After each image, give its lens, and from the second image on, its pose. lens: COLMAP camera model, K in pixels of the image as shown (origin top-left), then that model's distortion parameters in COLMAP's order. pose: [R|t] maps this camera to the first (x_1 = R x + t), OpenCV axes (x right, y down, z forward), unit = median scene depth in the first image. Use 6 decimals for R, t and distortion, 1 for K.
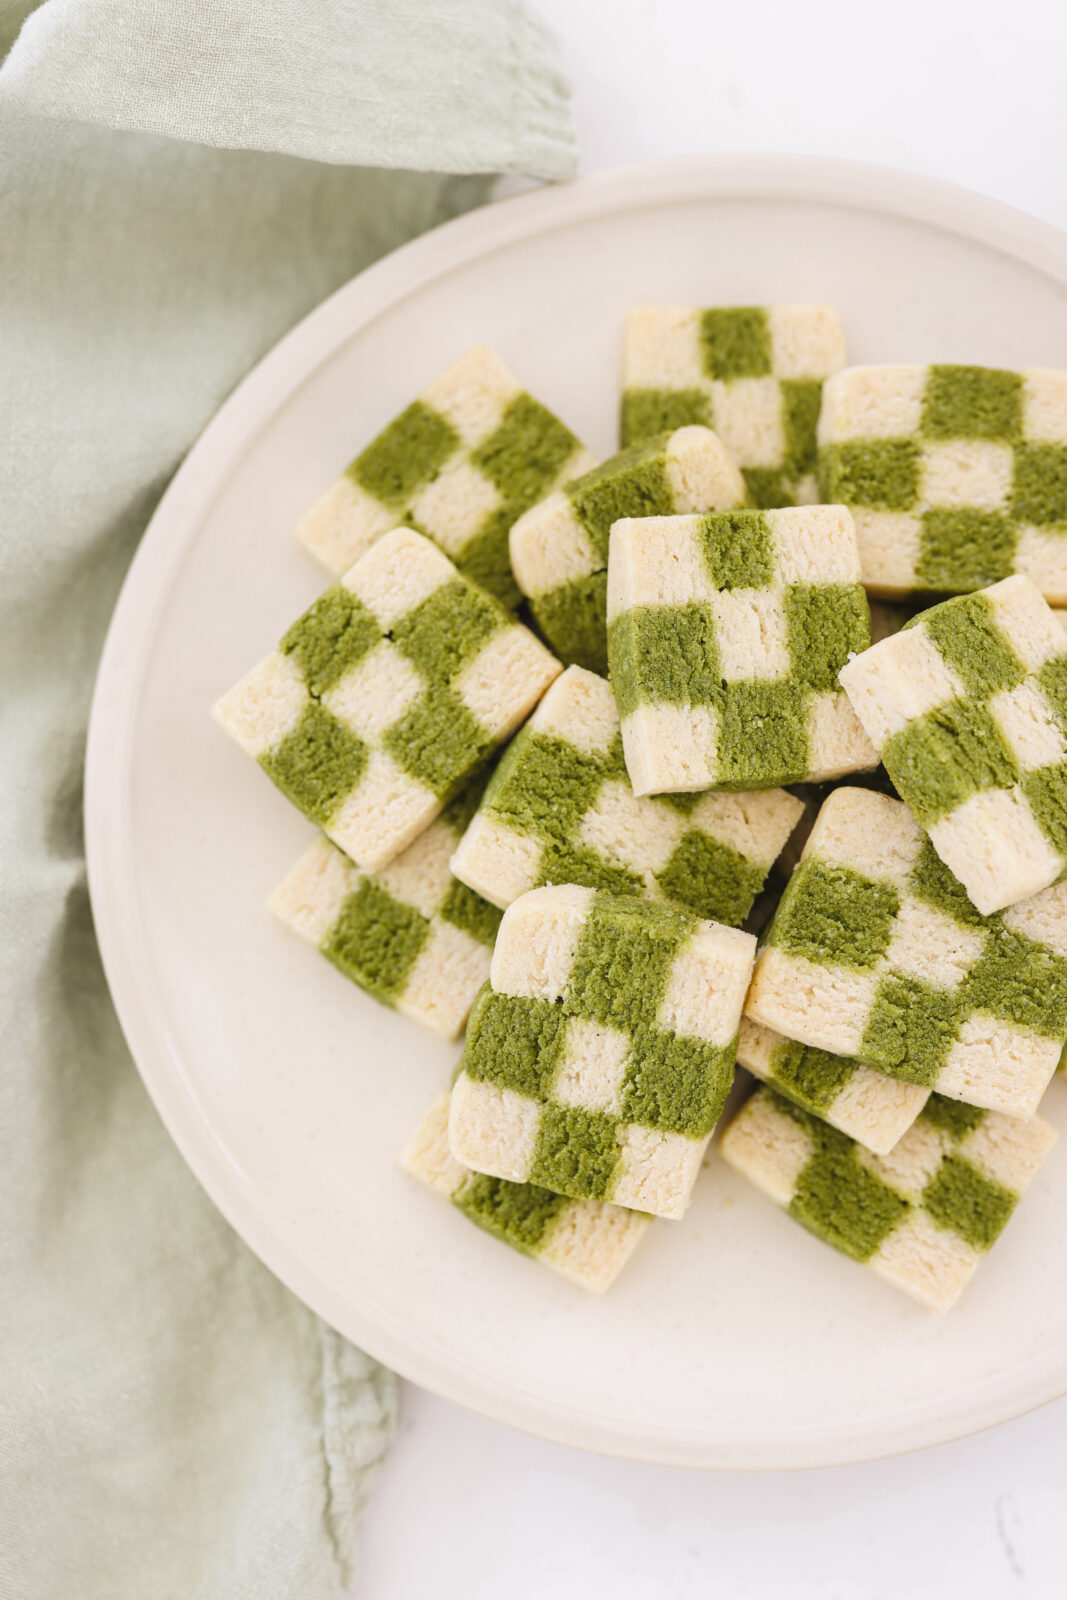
lens RADIAL K [[2618.5, 0, 533.5], [0, 2618.5, 800.0], [0, 0, 1]] dist [-0.097475, 0.280918]
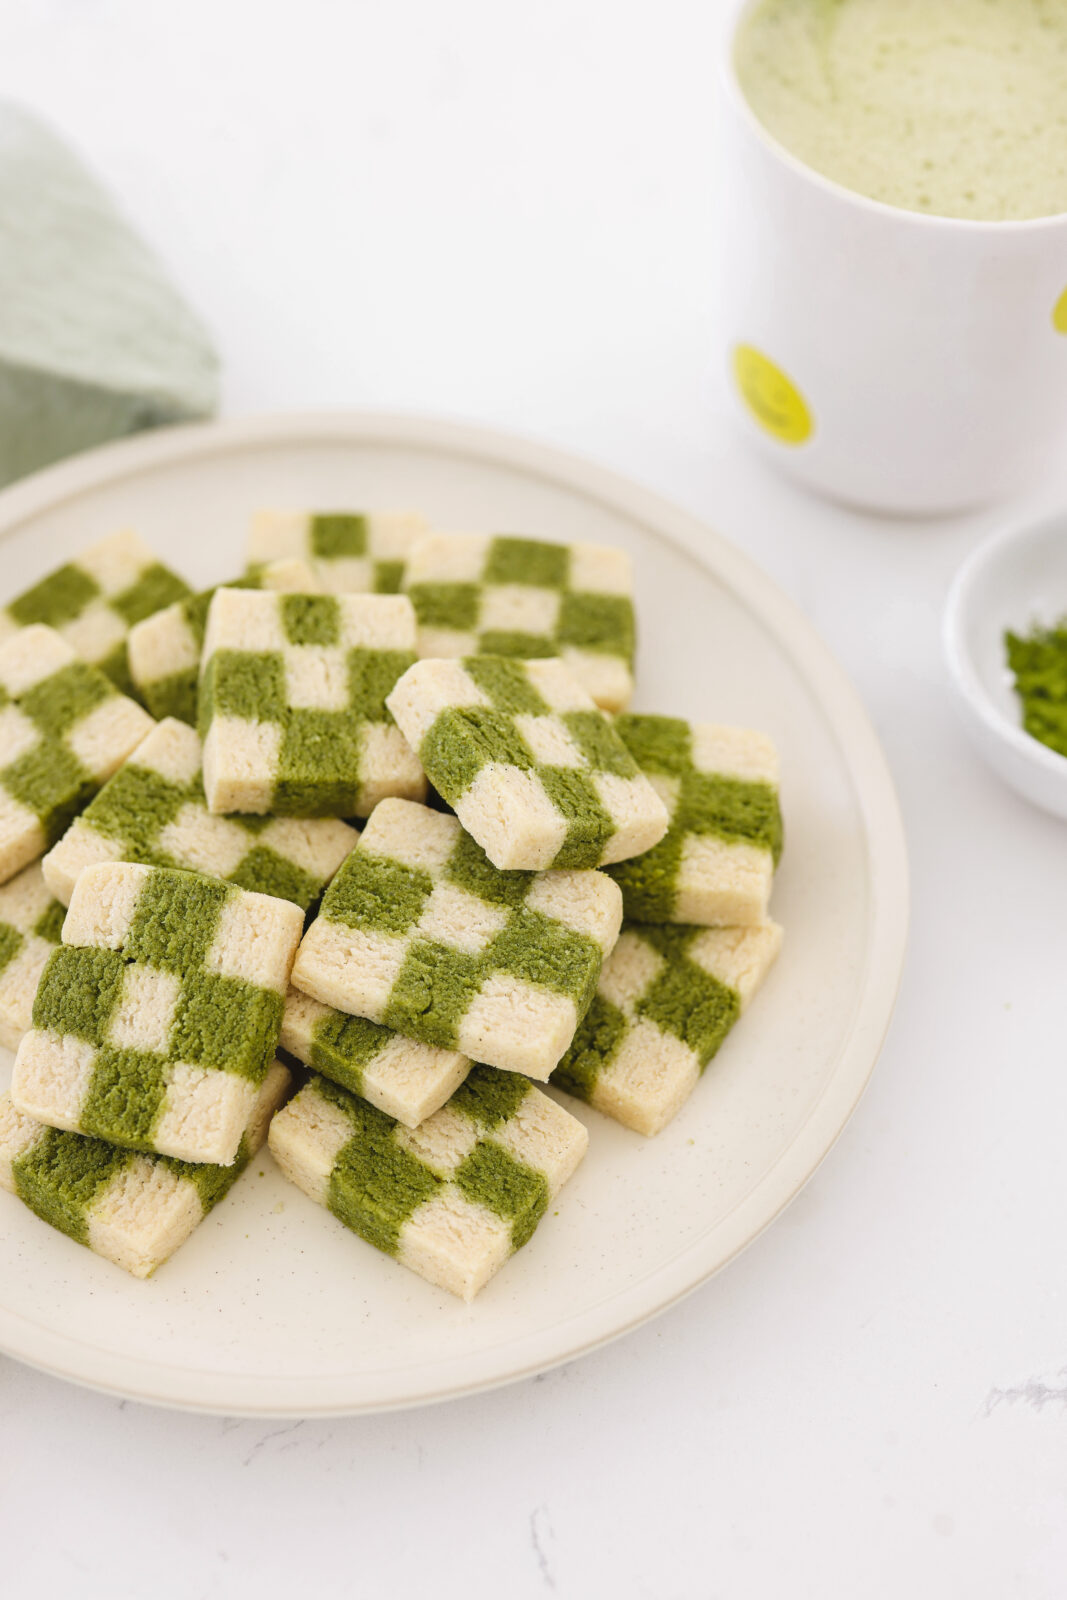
lens RADIAL K [[2618.5, 0, 533.5], [0, 2618.5, 800.0], [0, 0, 1]] dist [-0.097475, 0.280918]
pose [[0.999245, 0.036672, 0.012853, 0.166500], [-0.026053, 0.877631, -0.478629, 0.540787], [-0.028833, 0.477932, 0.877923, -0.004651]]
